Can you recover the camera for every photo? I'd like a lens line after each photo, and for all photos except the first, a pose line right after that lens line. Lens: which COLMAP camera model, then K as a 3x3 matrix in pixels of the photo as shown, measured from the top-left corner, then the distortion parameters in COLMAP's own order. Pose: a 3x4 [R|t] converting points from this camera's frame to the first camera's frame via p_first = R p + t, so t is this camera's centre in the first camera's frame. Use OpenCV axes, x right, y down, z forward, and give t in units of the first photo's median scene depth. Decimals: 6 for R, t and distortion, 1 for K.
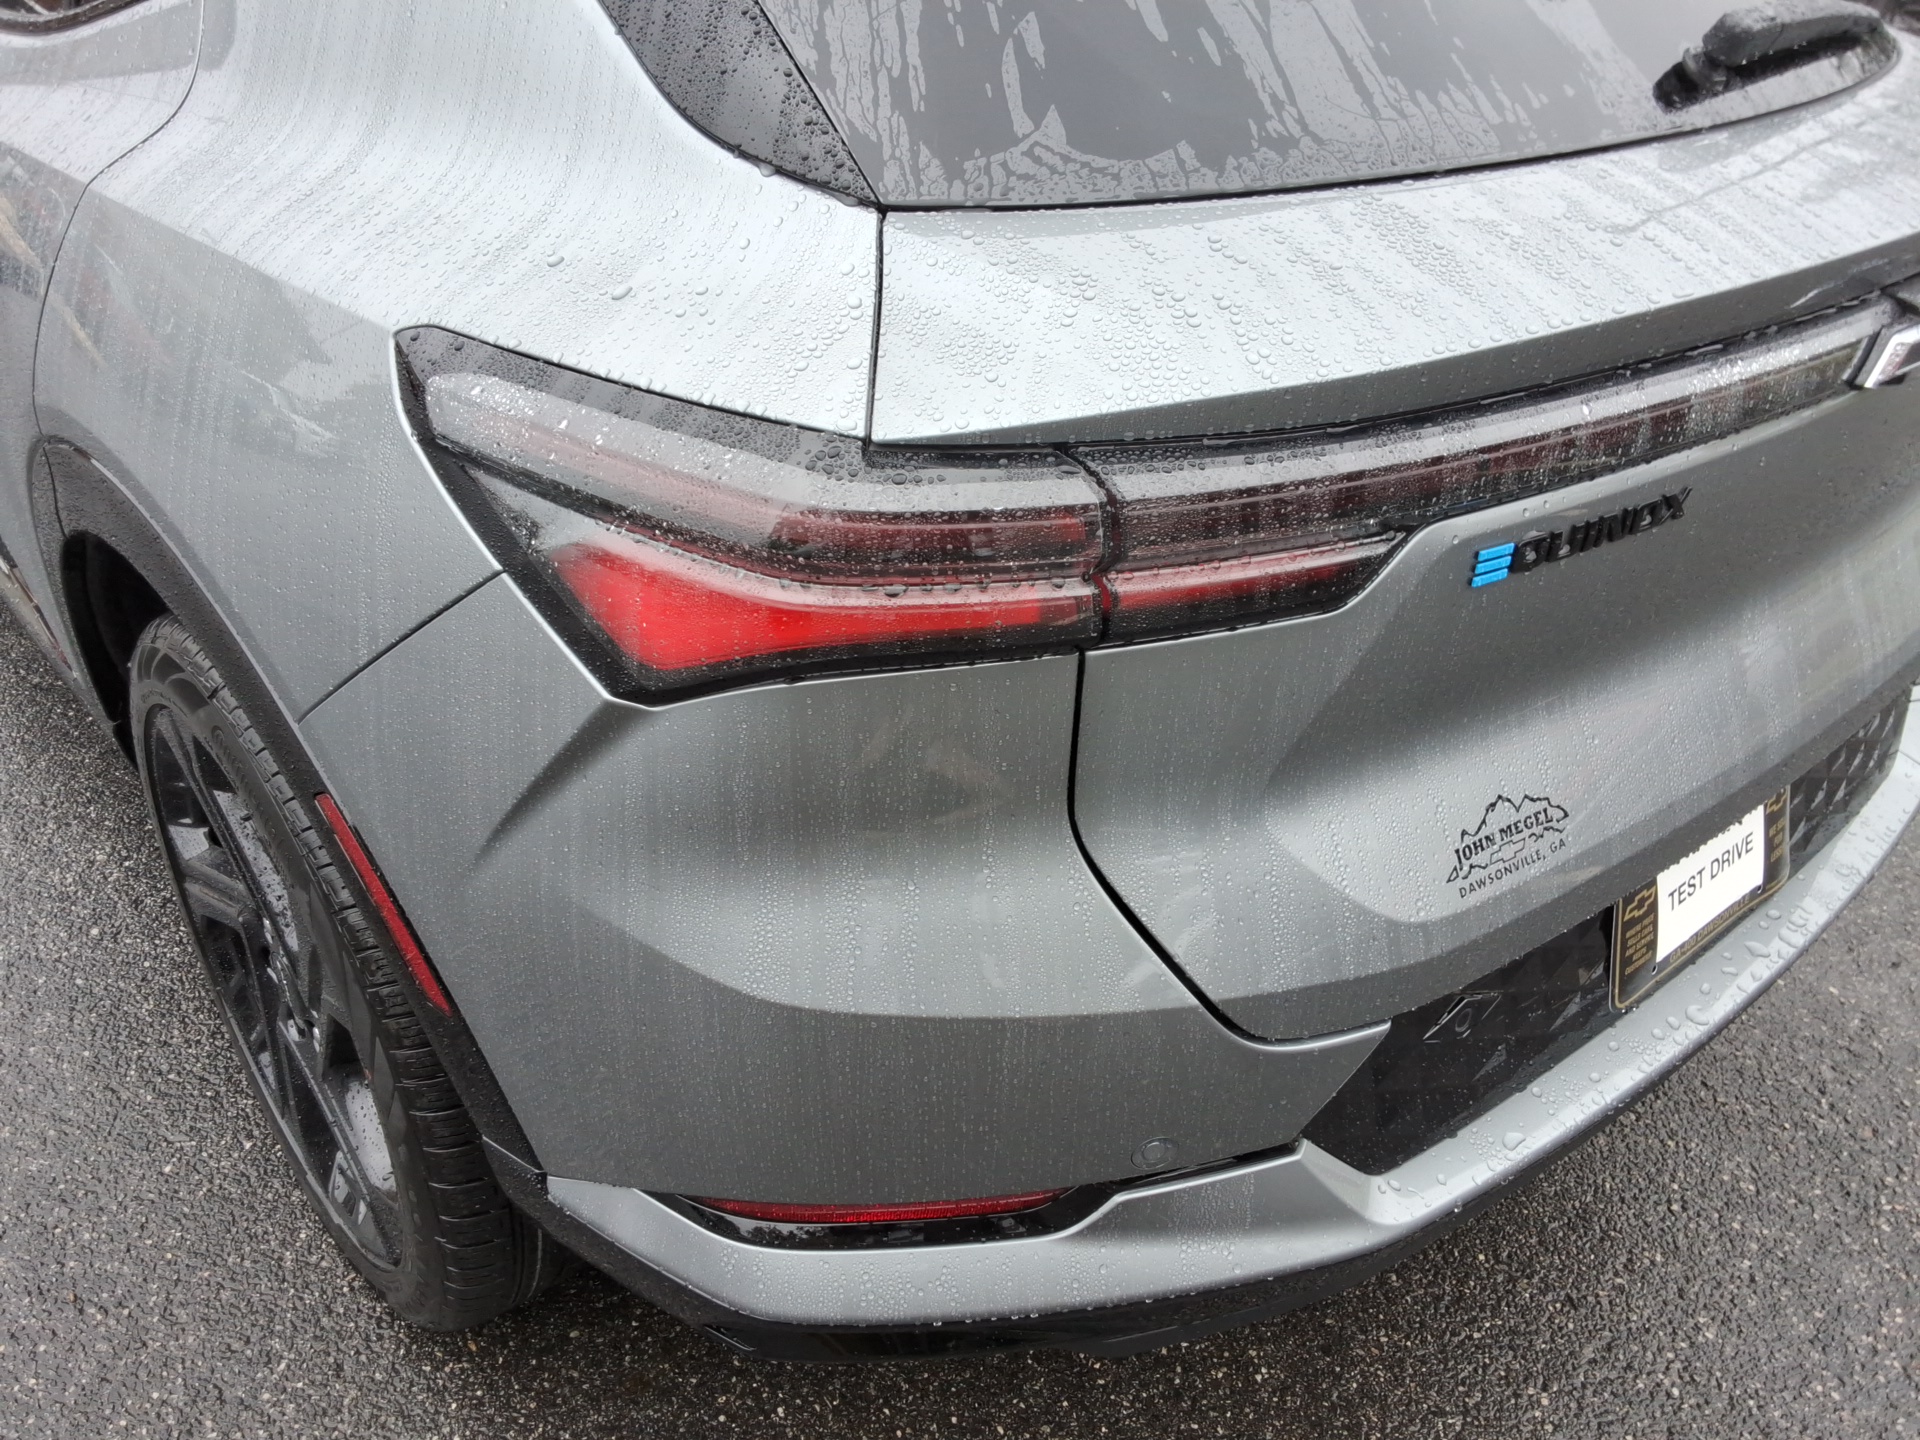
lens RADIAL K [[1526.5, 0, 969.1], [0, 1526.5, 721.7], [0, 0, 1]] dist [0.100497, -0.150485]
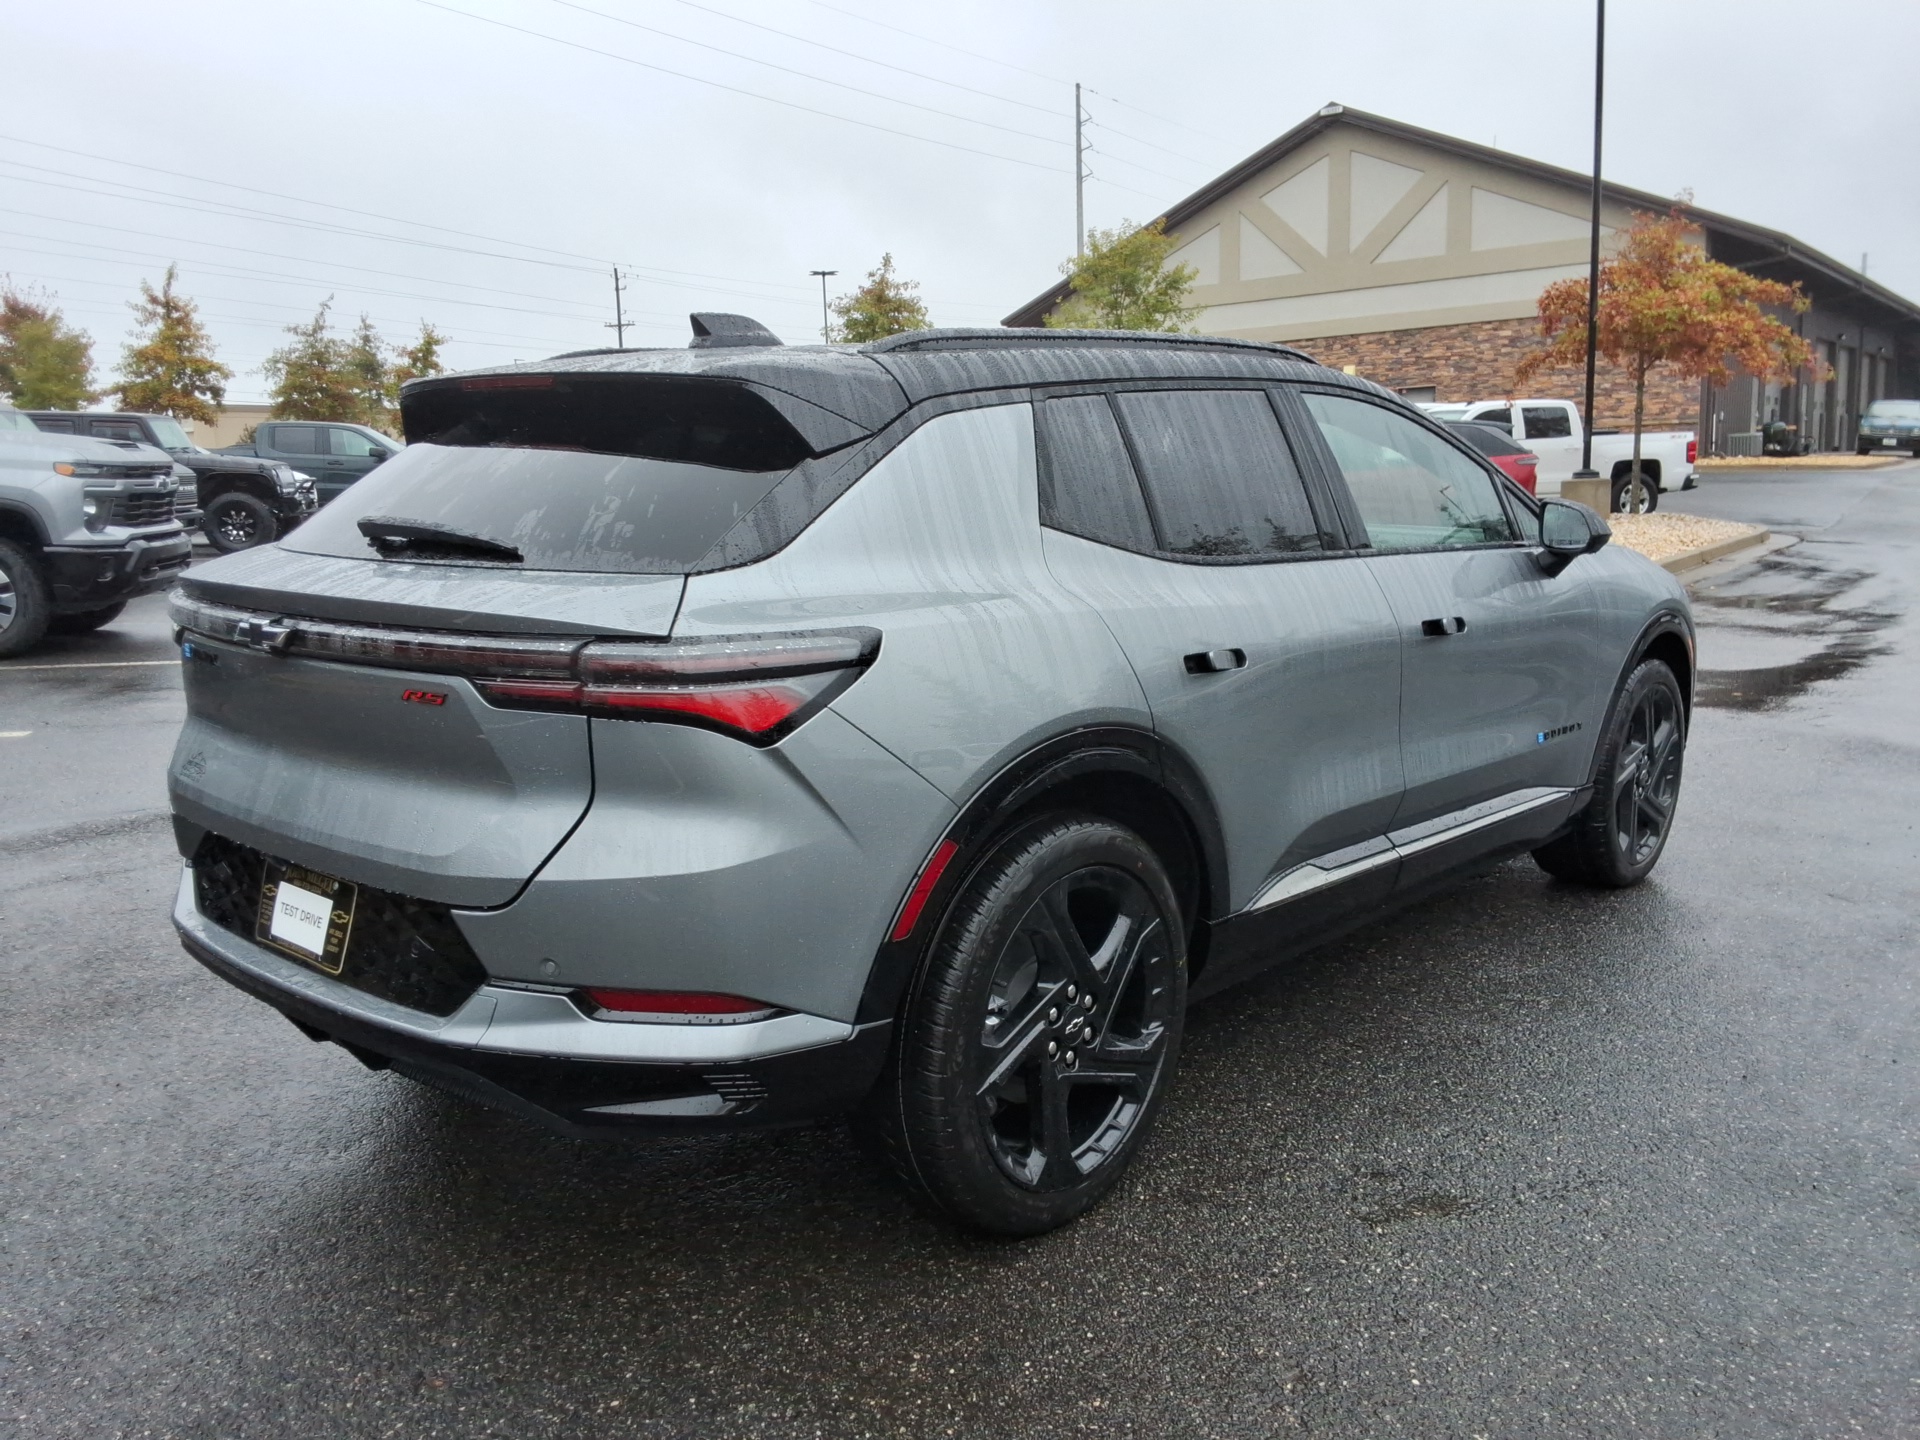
lens RADIAL K [[1526.5, 0, 963.2], [0, 1526.5, 732.5], [0, 0, 1]] dist [0.100497, -0.150485]
pose [[0.149618, 0.158692, -0.975926, 3.455758], [-0.524021, 0.849739, 0.057836, -0.910278], [0.838461, 0.502753, 0.210294, 1.641099]]
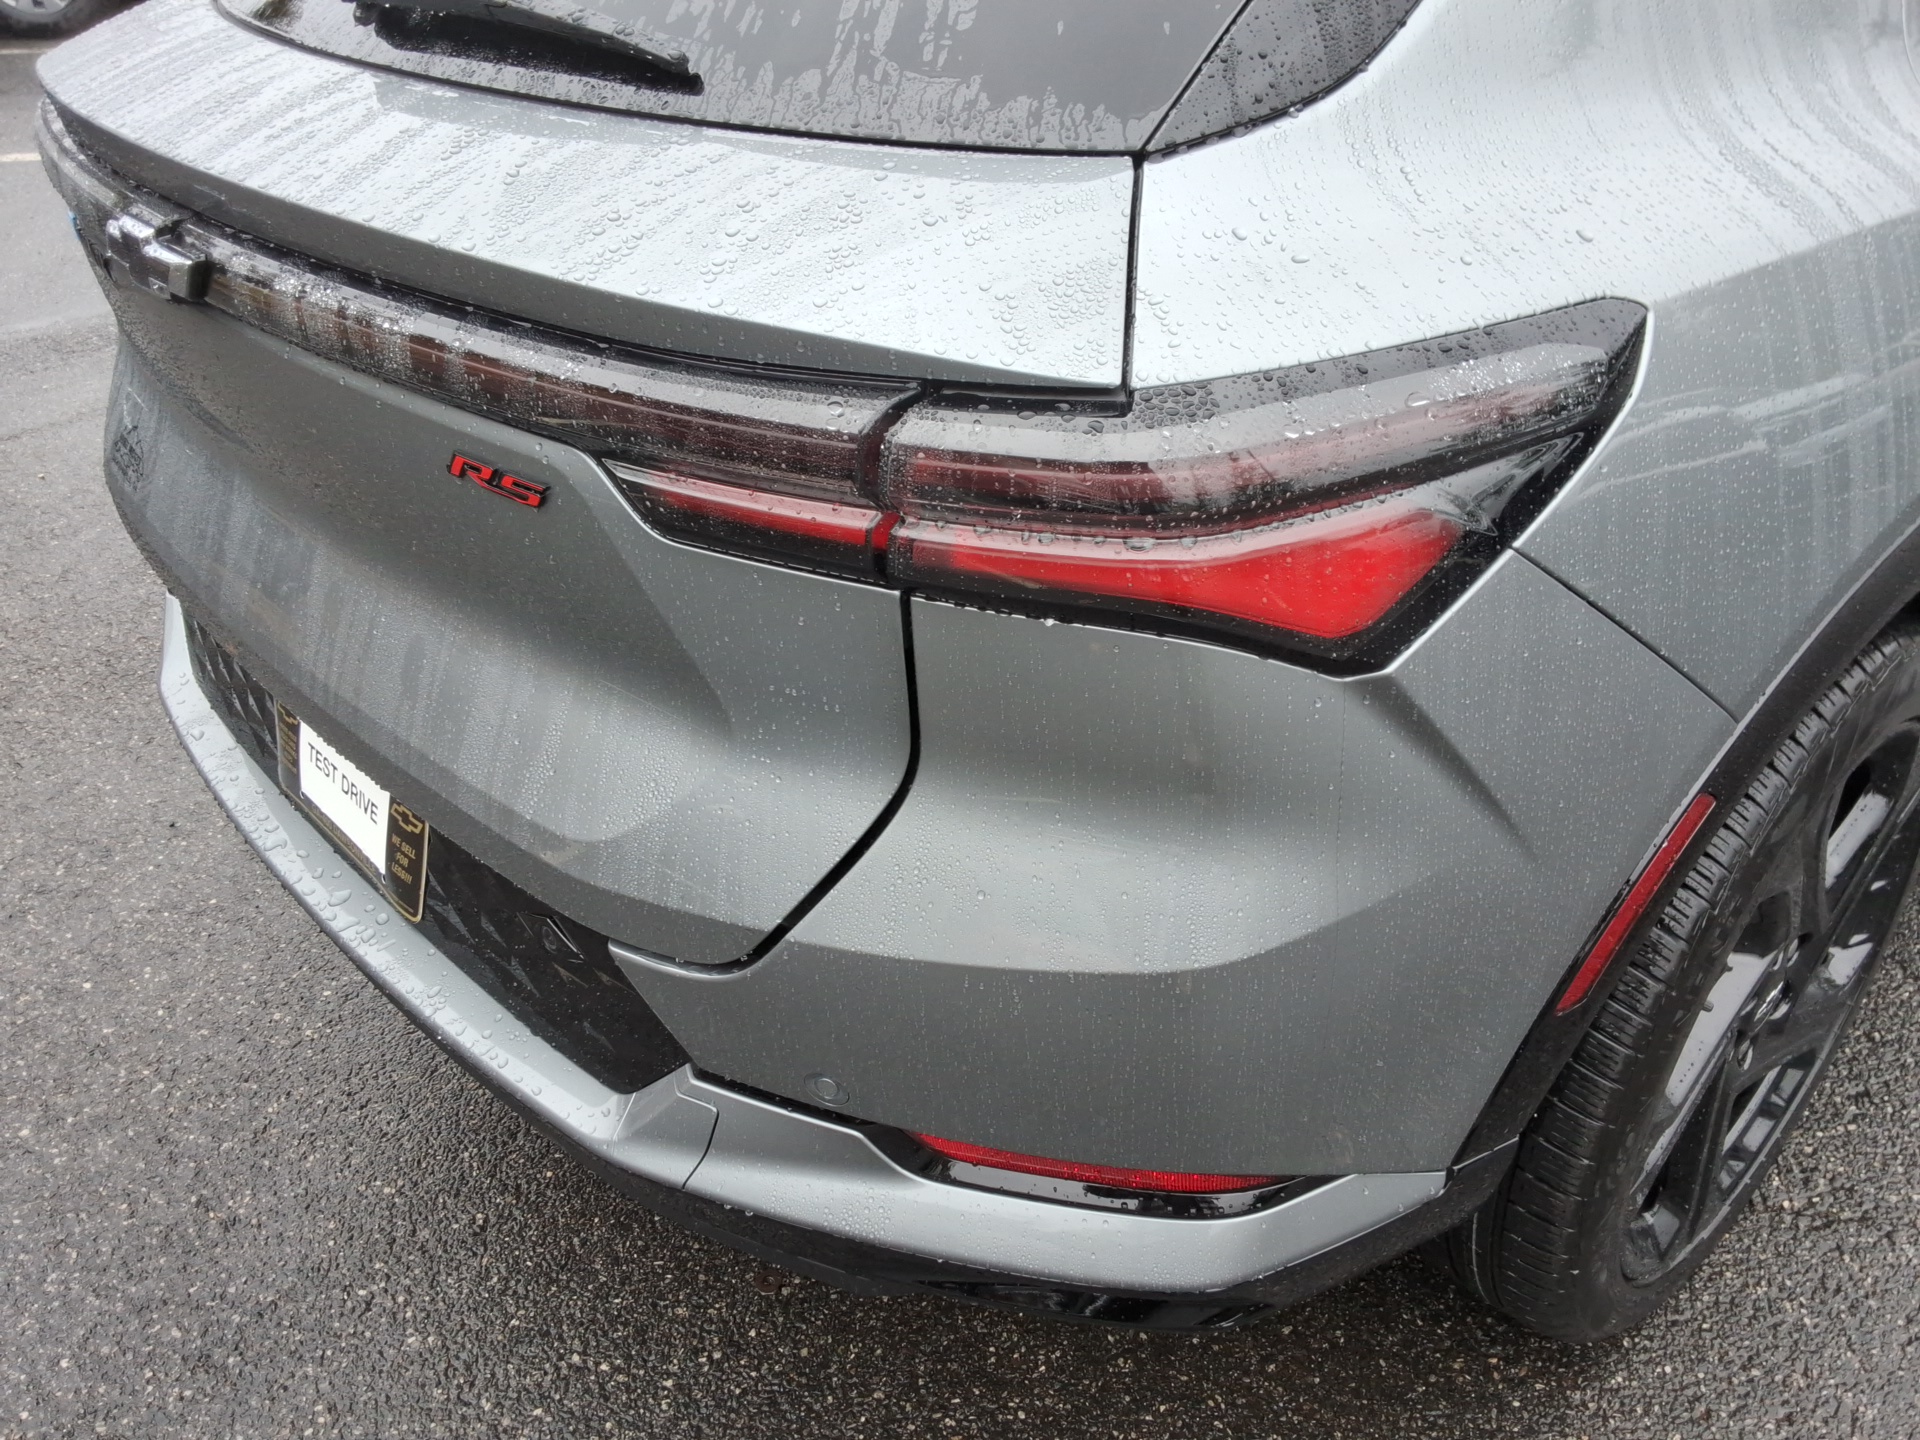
lens RADIAL K [[1526.5, 0, 963.7], [0, 1526.5, 718.7], [0, 0, 1]] dist [0.100497, -0.150485]
pose [[0.044934, 0.524845, -0.850011, 1.912422], [-0.513561, 0.741963, 0.430982, -0.845267], [0.856876, 0.417167, 0.302880, 1.434966]]
